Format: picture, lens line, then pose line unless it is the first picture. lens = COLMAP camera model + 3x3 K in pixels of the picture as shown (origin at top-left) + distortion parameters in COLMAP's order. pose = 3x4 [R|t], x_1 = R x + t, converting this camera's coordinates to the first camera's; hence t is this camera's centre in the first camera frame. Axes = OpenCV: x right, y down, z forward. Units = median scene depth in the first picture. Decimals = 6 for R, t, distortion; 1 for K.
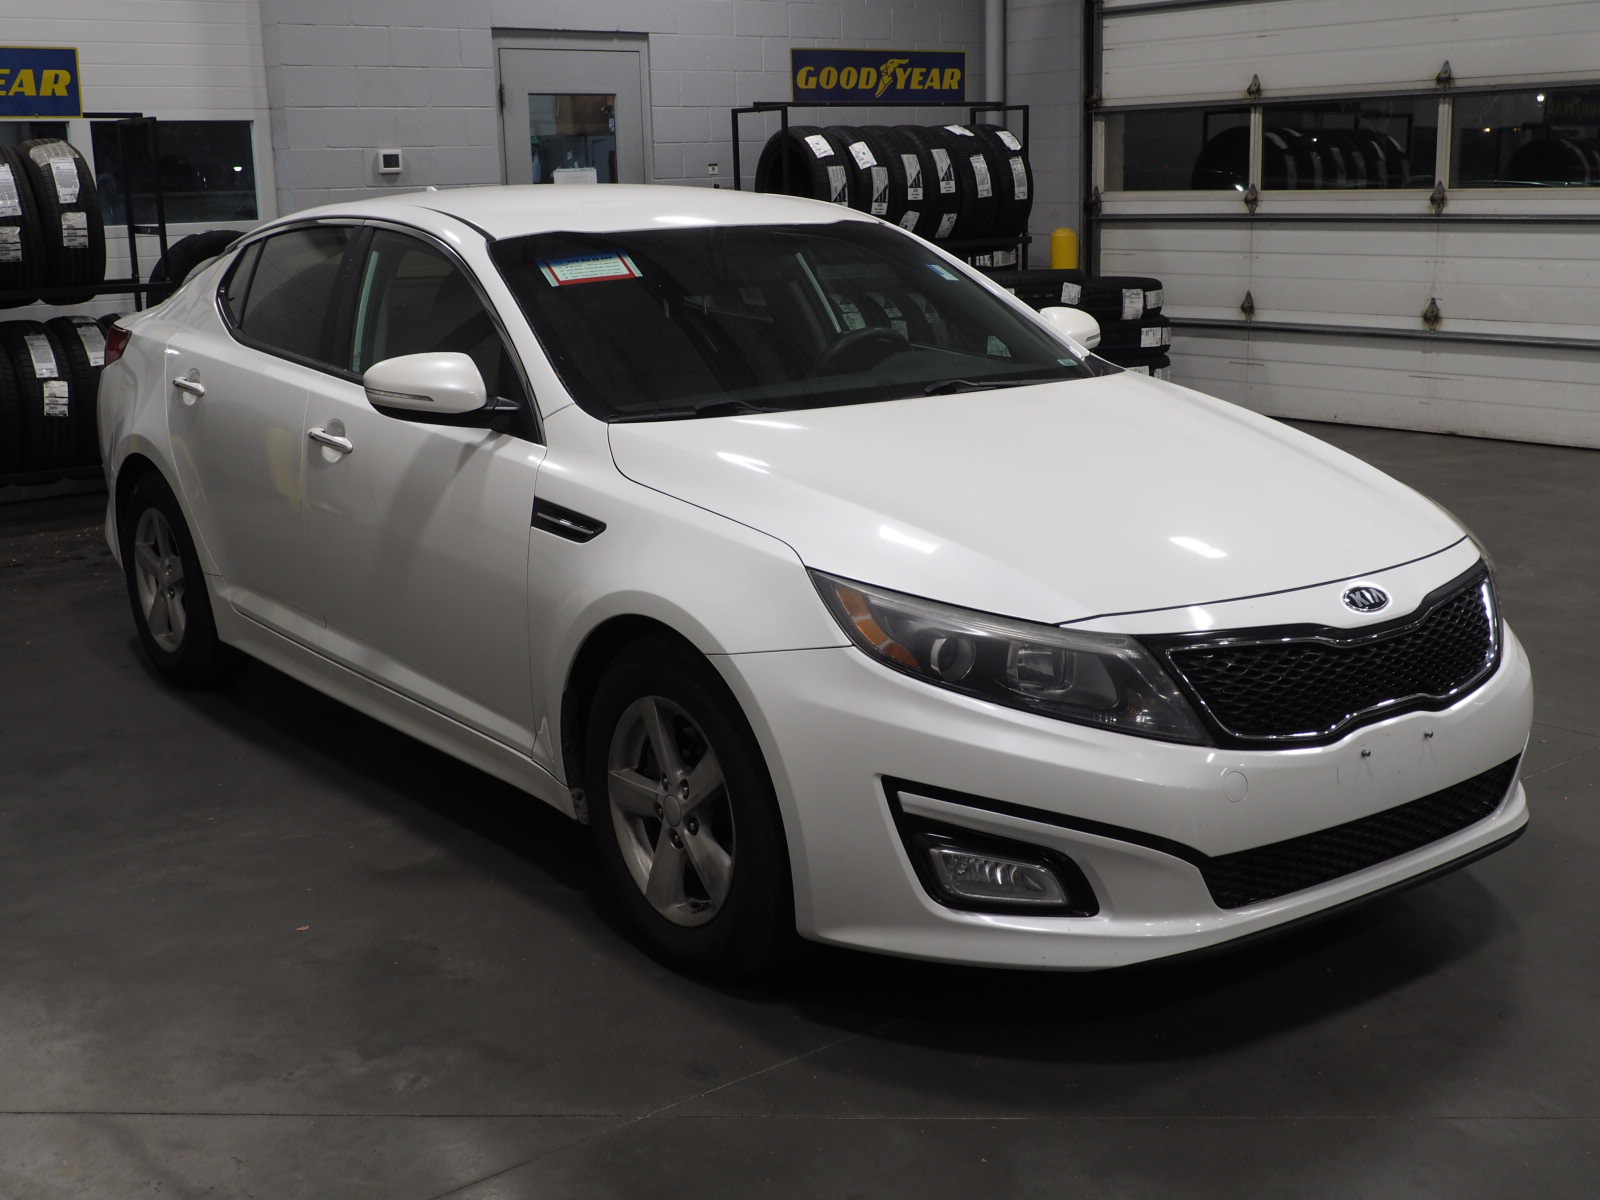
lens RADIAL K [[1849.6, 0, 800.0], [0, 1849.6, 600.0], [0, 0, 1]] dist [0.004534, 0.003207]
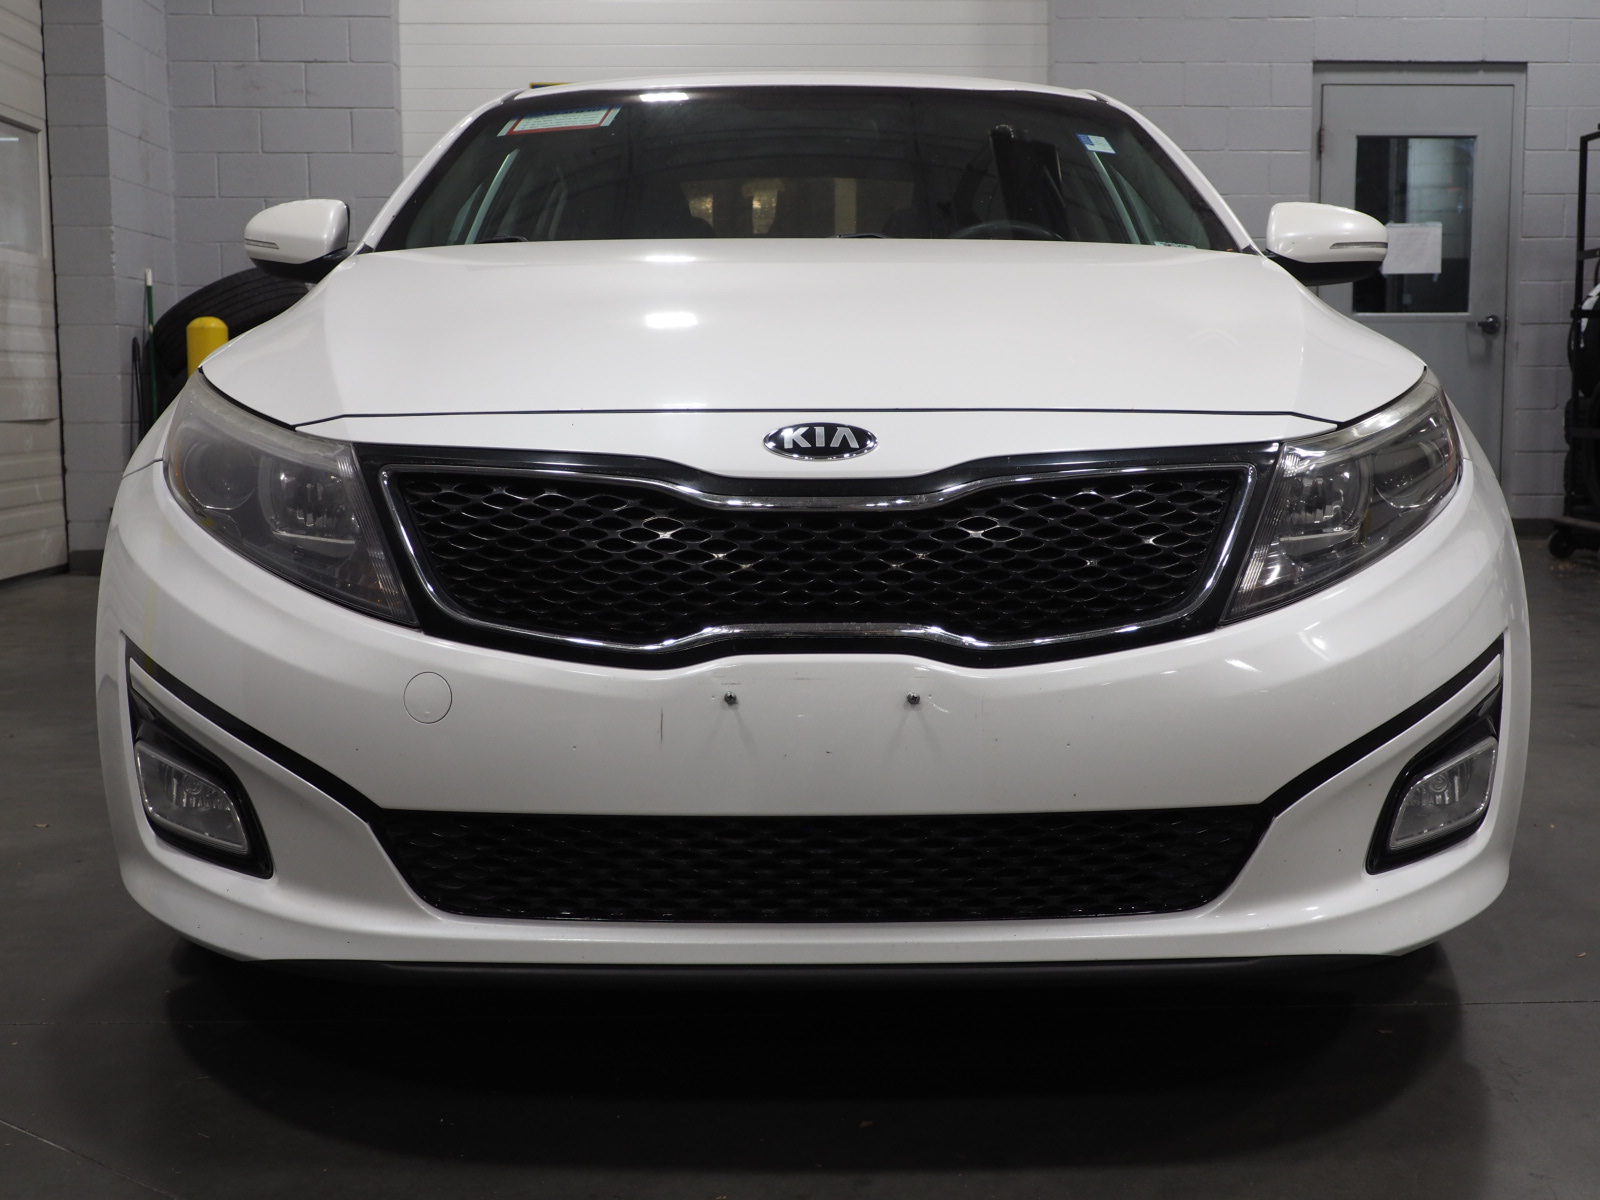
lens RADIAL K [[1963.0, 0, 800.0], [0, 1963.0, 600.0], [0, 0, 1]] dist [0.005329, -0.002752]
pose [[0.817527, 0.088395, -0.569067, 0.190940], [-0.143153, 0.988326, -0.052136, 0.023552], [0.557815, 0.124087, 0.820637, 0.148818]]
